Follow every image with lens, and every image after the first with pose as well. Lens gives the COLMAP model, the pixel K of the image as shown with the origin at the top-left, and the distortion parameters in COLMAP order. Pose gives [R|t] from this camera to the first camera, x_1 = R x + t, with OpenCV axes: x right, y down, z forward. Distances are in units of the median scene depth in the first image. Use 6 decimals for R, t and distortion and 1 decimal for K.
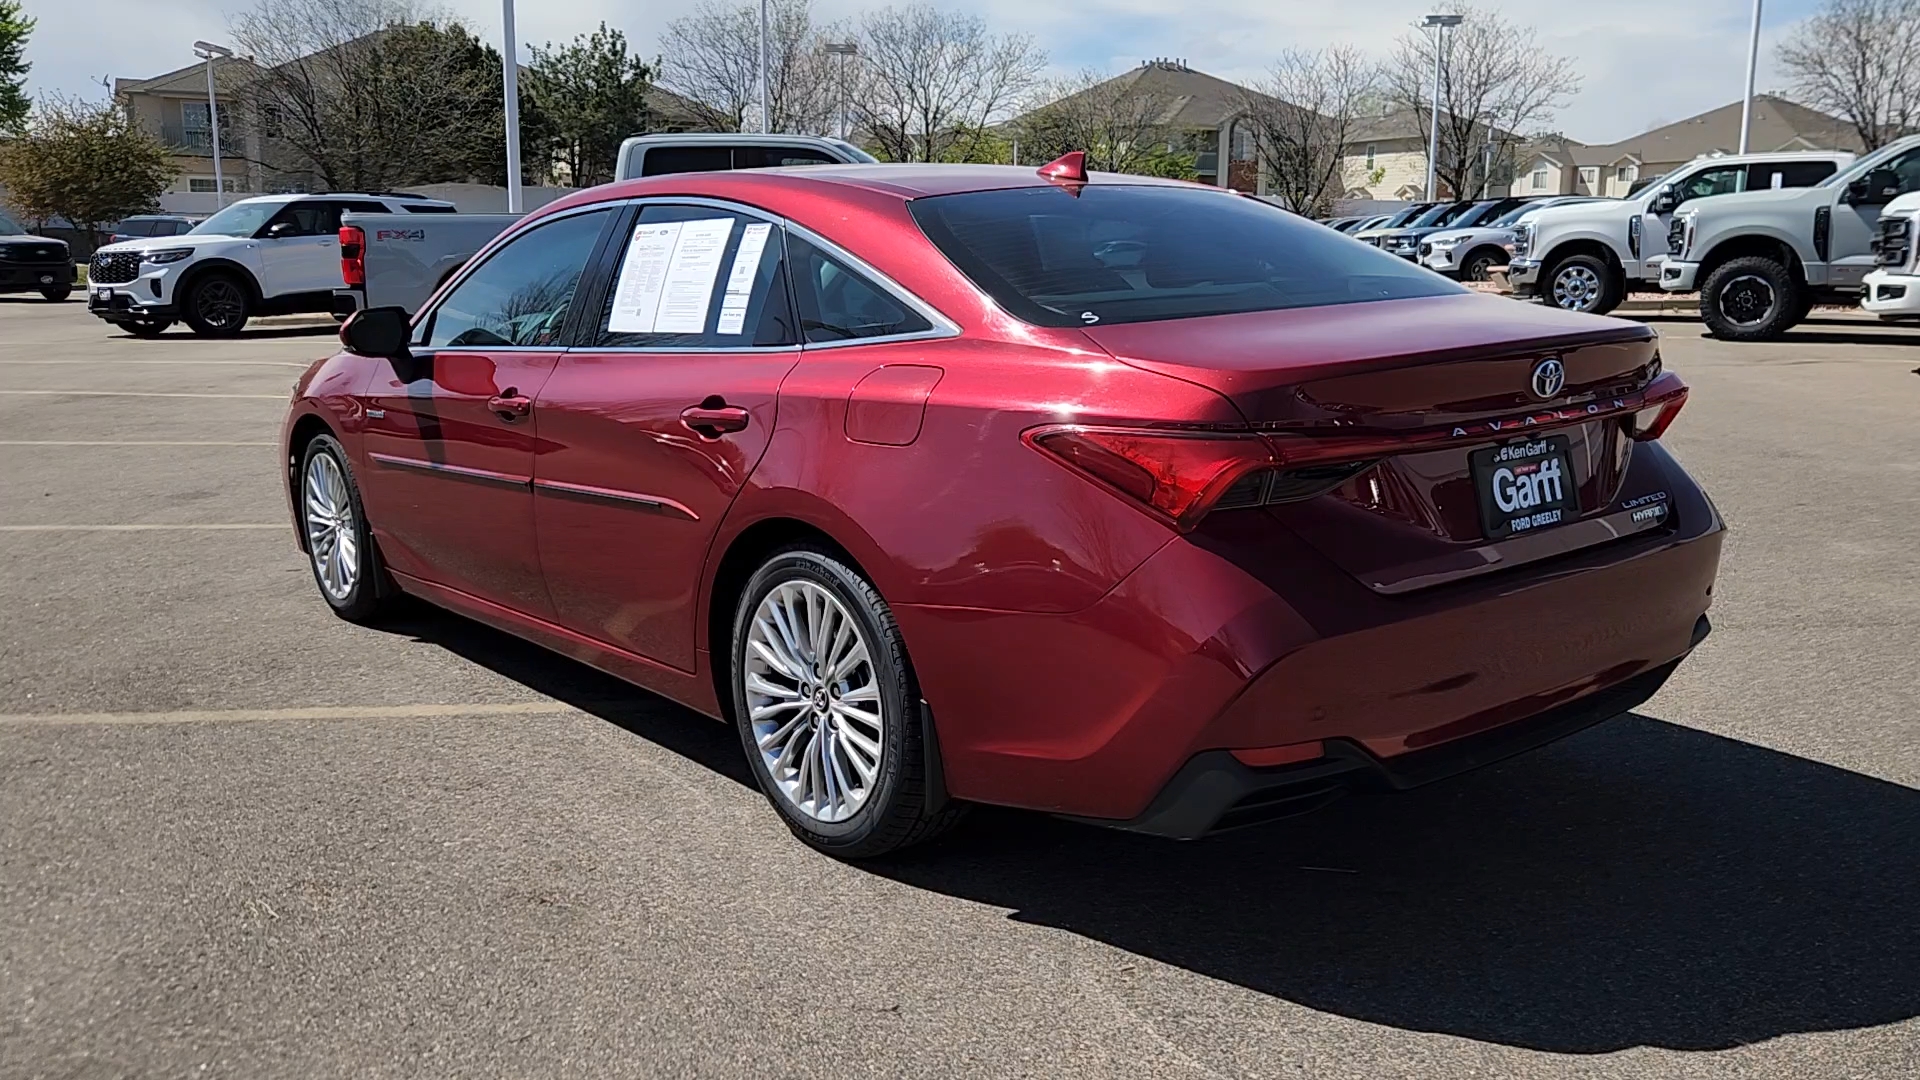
lens RADIAL K [[1624.5, 0, 954.2], [0, 1624.5, 542.3], [0, 0, 1]] dist [0.035727, -0.025919]
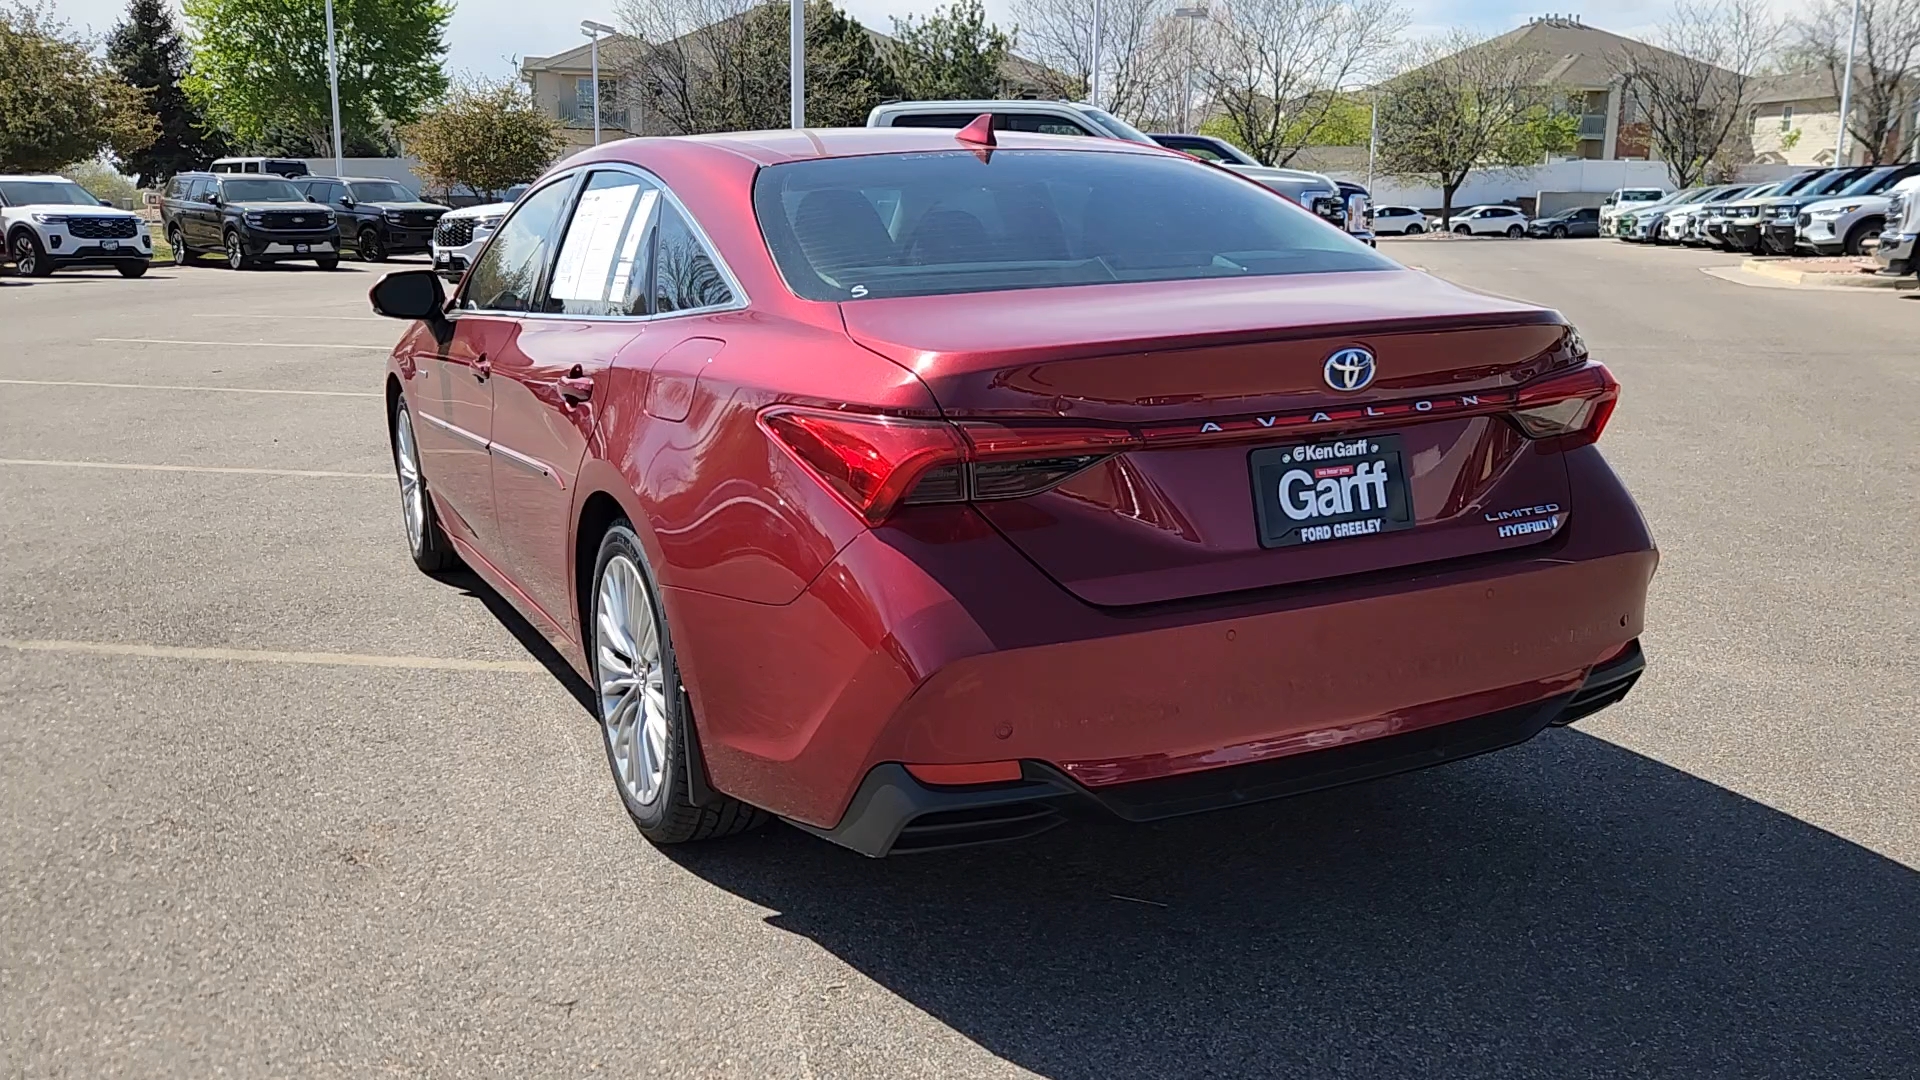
lens RADIAL K [[1624.5, 0, 954.4], [0, 1624.5, 545.4], [0, 0, 1]] dist [0.035727, -0.025919]
pose [[0.975456, 0.048625, -0.214758, 0.256951], [-0.044226, 0.998703, 0.025241, -0.013706], [0.215707, -0.015123, 0.976341, 0.071962]]
